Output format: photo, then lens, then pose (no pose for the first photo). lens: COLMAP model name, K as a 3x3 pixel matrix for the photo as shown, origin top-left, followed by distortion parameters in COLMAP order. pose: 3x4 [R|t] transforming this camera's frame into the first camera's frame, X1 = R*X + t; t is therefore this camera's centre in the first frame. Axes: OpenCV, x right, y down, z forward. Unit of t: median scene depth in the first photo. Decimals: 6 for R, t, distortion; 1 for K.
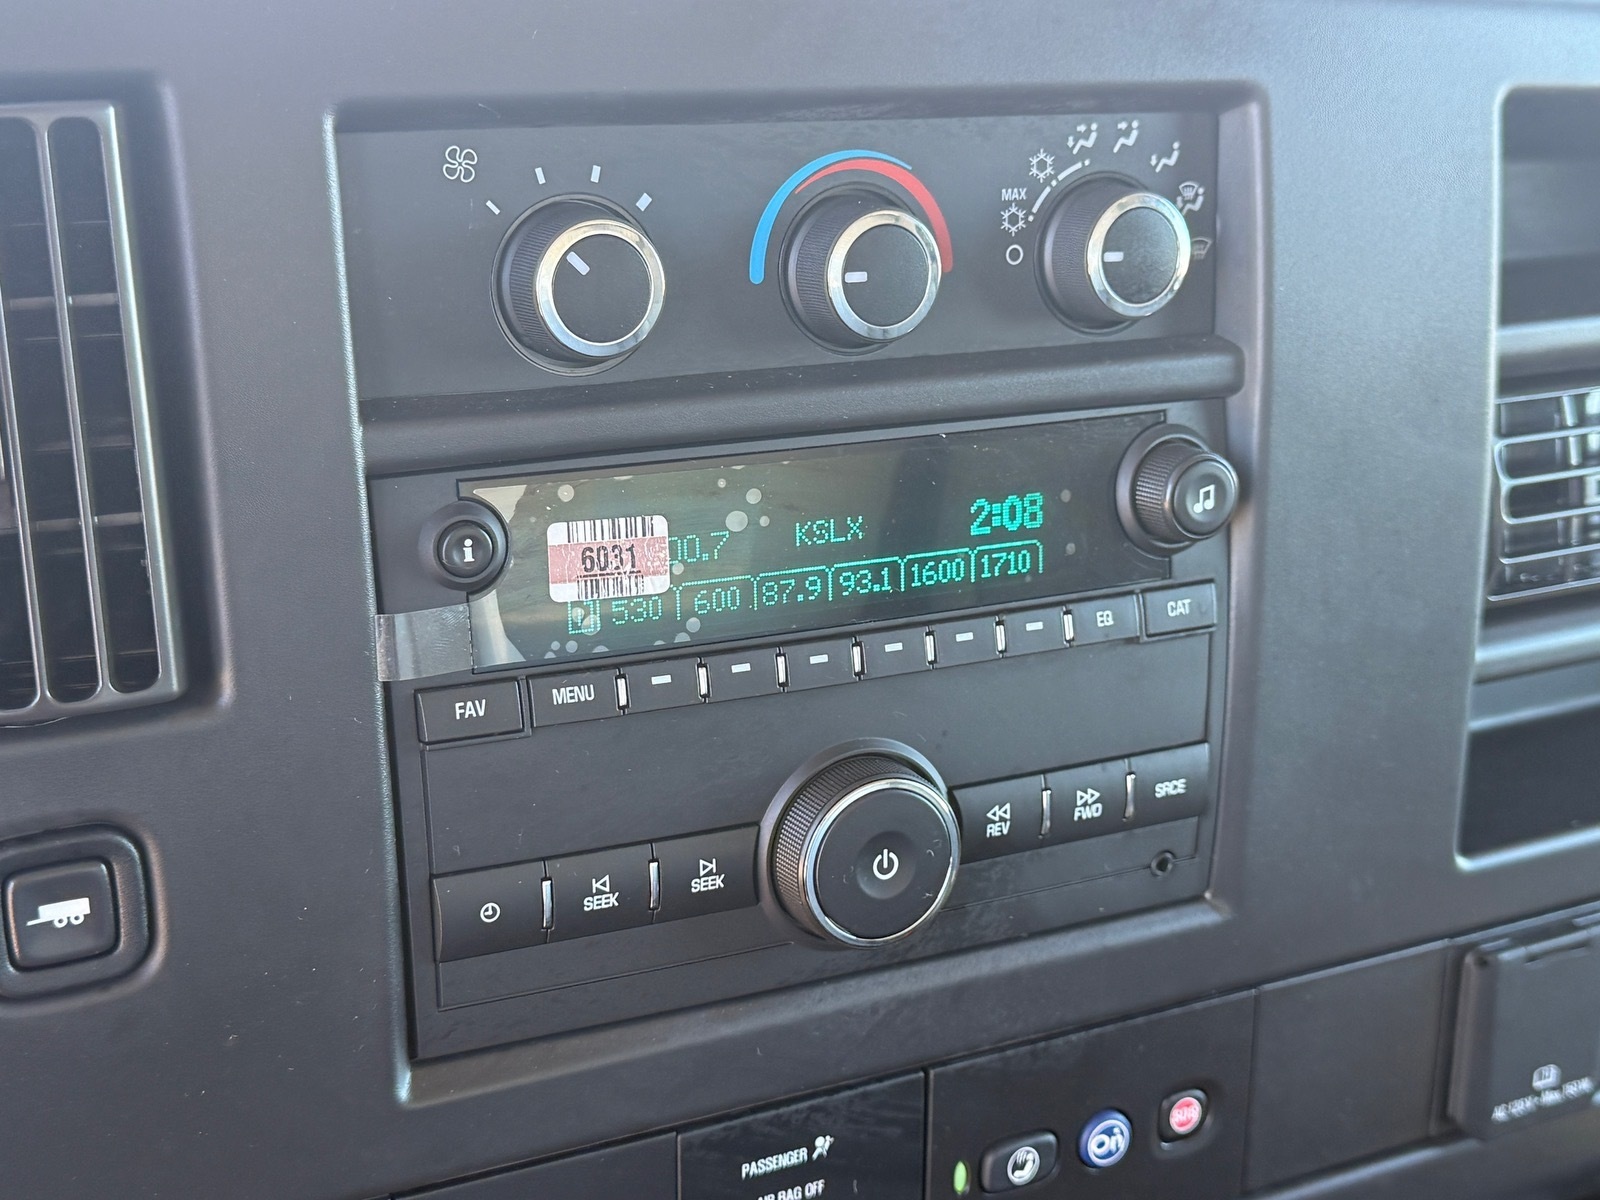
lens RADIAL K [[2172.0, 0, 800.0], [0, 2172.0, 600.0], [0, 0, 1]] dist [0.115161, -0.084765]
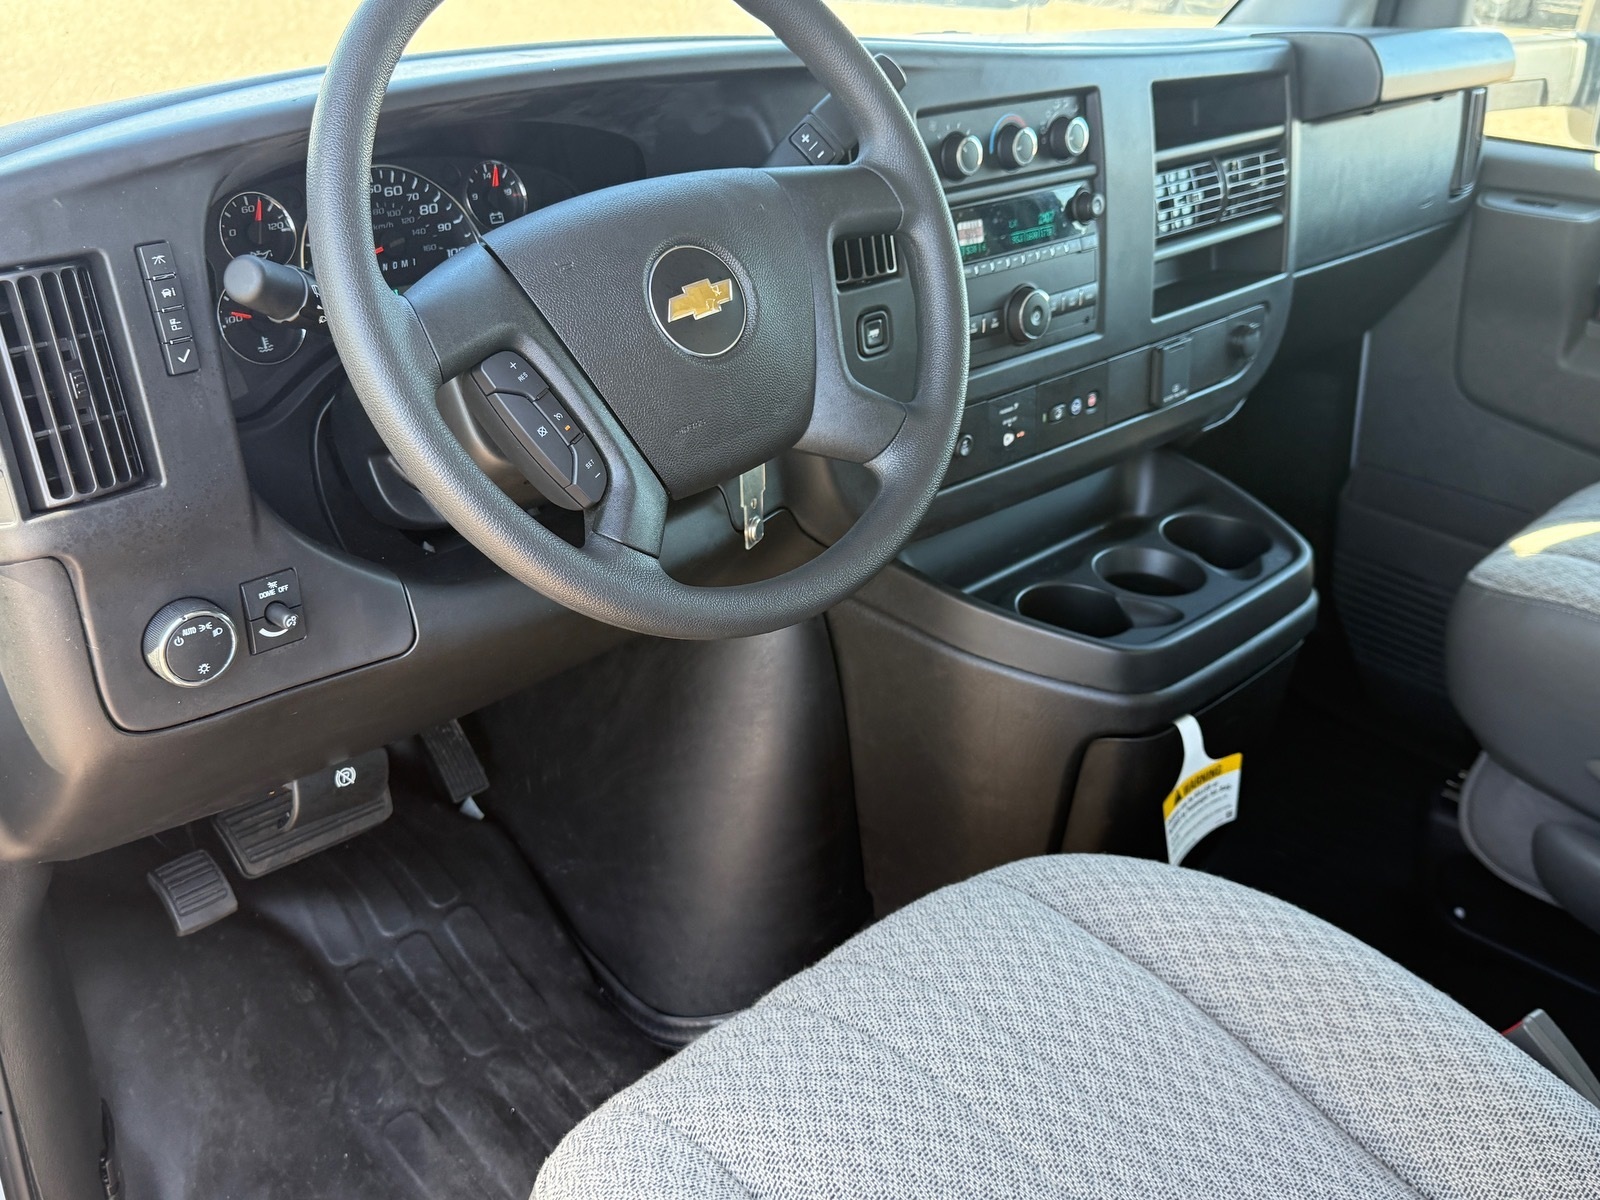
lens RADIAL K [[1524.0, 0, 800.0], [0, 1524.0, 600.0], [0, 0, 1]] dist [0.202198, -0.513343]
pose [[0.955525, -0.160914, 0.247139, -0.992485], [0.138850, 0.984799, 0.104368, 0.251259], [-0.260177, -0.065411, 0.963343, -1.331679]]
